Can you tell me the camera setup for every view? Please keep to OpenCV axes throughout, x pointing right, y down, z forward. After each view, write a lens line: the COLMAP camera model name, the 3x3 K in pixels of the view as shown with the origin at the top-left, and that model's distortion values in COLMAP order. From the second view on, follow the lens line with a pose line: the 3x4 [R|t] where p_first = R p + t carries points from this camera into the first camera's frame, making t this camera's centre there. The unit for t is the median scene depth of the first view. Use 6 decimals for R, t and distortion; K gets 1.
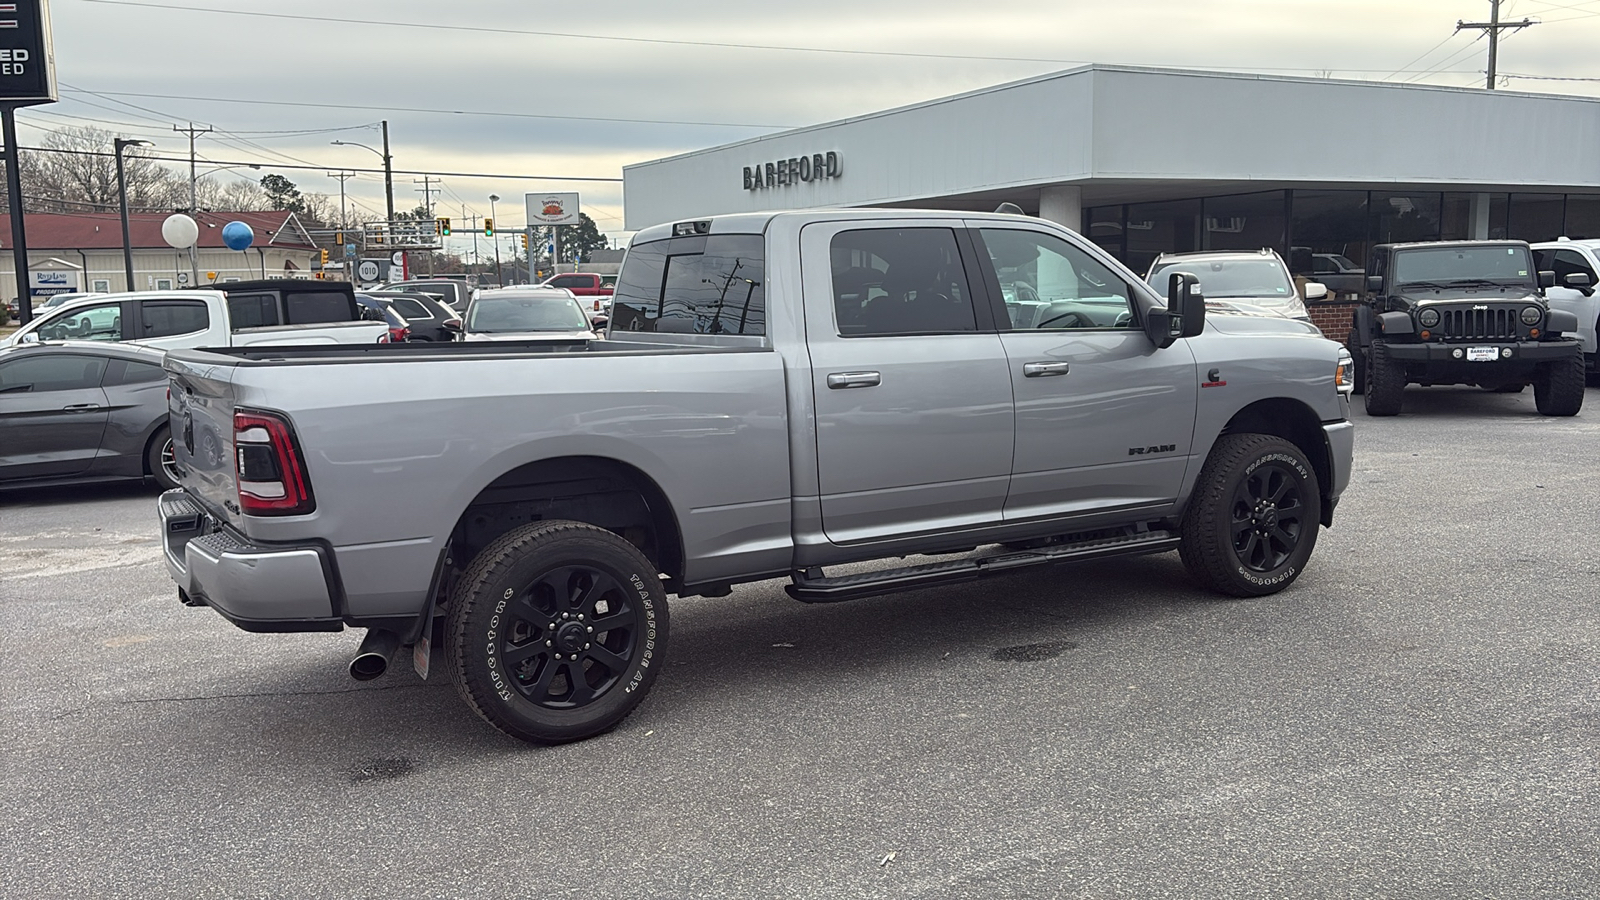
lens RADIAL K [[1383.1, 0, 772.4], [0, 1383.1, 454.1], [0, 0, 1]] dist [0.080384, -0.109944]
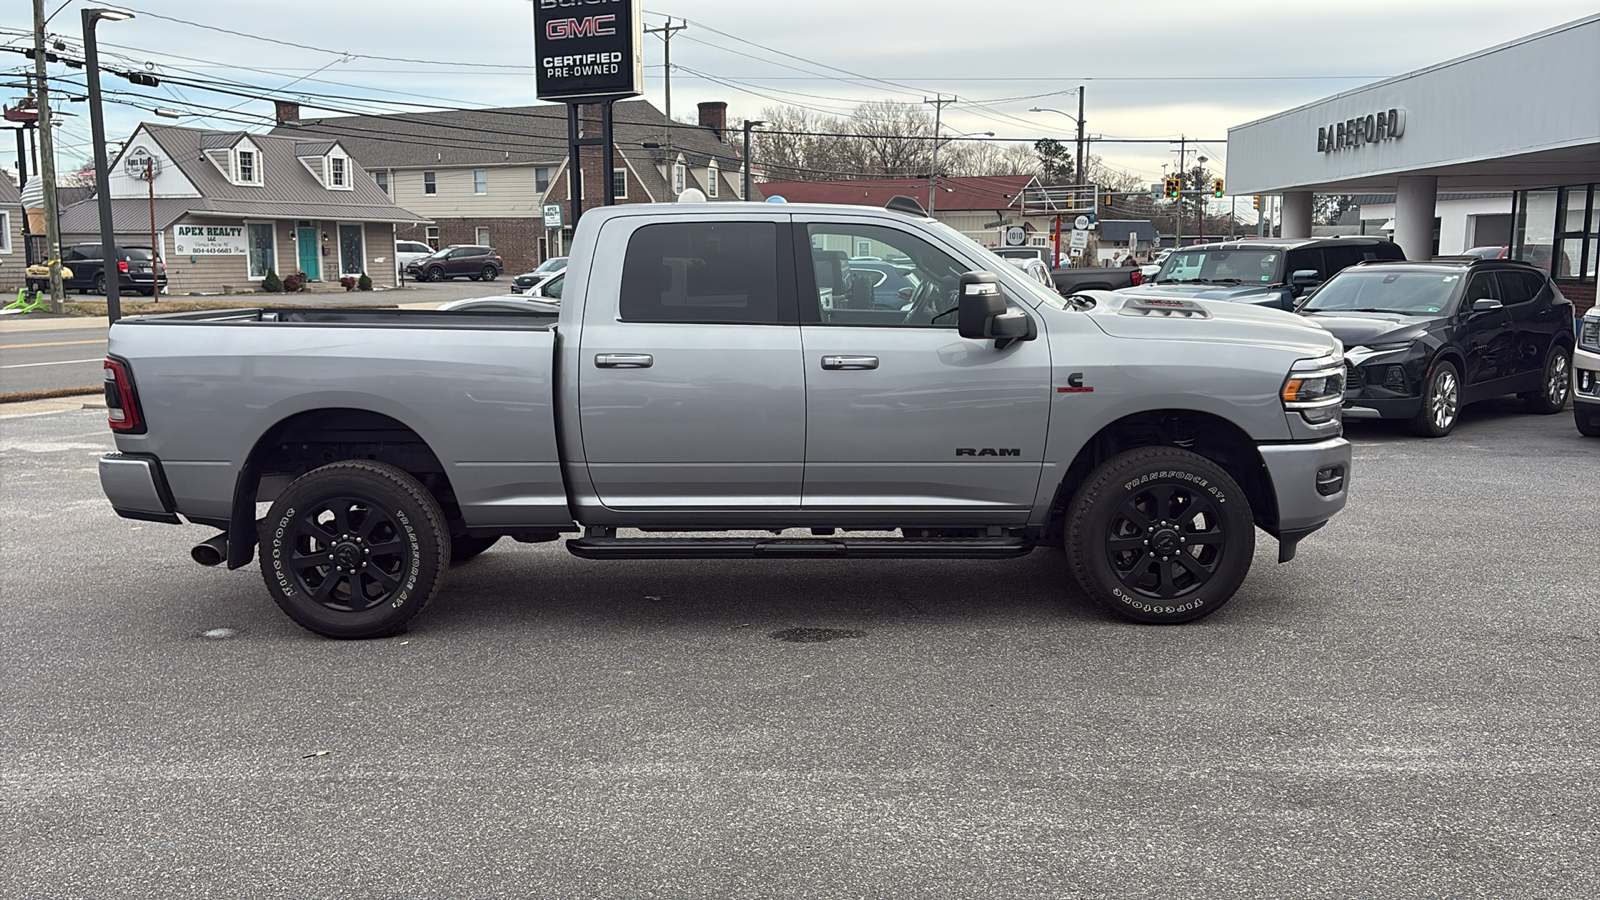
lens RADIAL K [[1394.1, 0, 800.0], [0, 1394.1, 450.0], [0, 0, 1]] dist [0.040734, -0.017819]
pose [[0.864416, 0.089409, -0.494764, 0.659311], [-0.077262, 0.995995, 0.045001, -0.039447], [0.496806, -0.000673, 0.867861, 0.094018]]
